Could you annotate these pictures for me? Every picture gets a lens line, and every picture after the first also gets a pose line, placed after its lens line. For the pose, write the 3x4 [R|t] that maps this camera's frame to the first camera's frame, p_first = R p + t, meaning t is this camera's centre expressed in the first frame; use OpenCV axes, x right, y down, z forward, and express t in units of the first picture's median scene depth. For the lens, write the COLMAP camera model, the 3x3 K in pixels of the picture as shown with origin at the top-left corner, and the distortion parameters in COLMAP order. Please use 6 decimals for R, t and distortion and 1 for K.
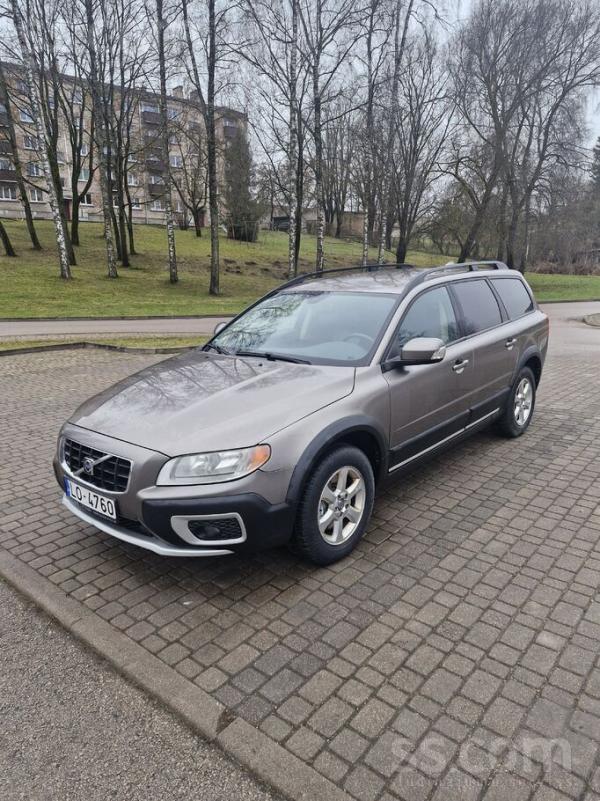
lens RADIAL K [[560.5, 0, 297.3], [0, 560.5, 398.9], [0, 0, 1]] dist [0.046021, -0.035158]
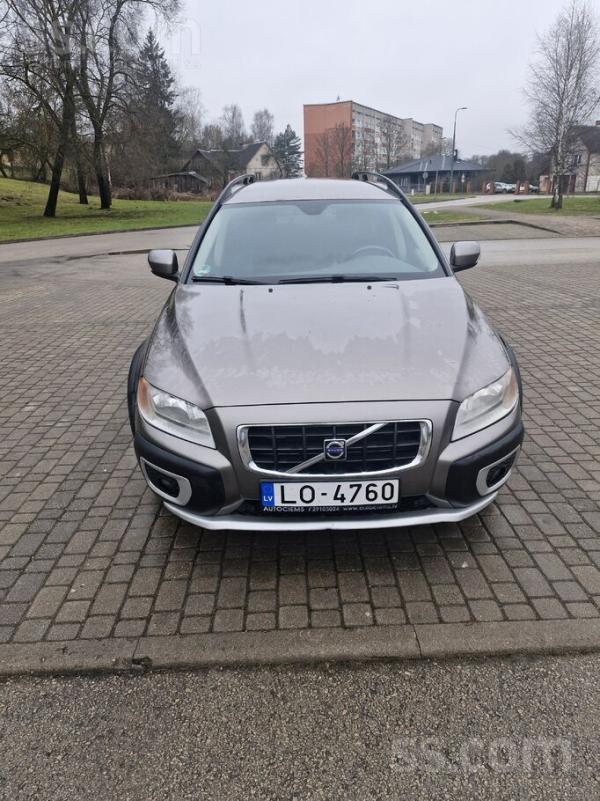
lens RADIAL K [[560.5, 0, 300.2], [0, 560.5, 401.6], [0, 0, 1]] dist [0.046021, -0.035158]
pose [[0.738589, -0.245209, 0.627980, -0.846792], [0.167689, 0.969051, 0.181164, -0.076480], [-0.652967, -0.028500, 0.756850, 0.510399]]
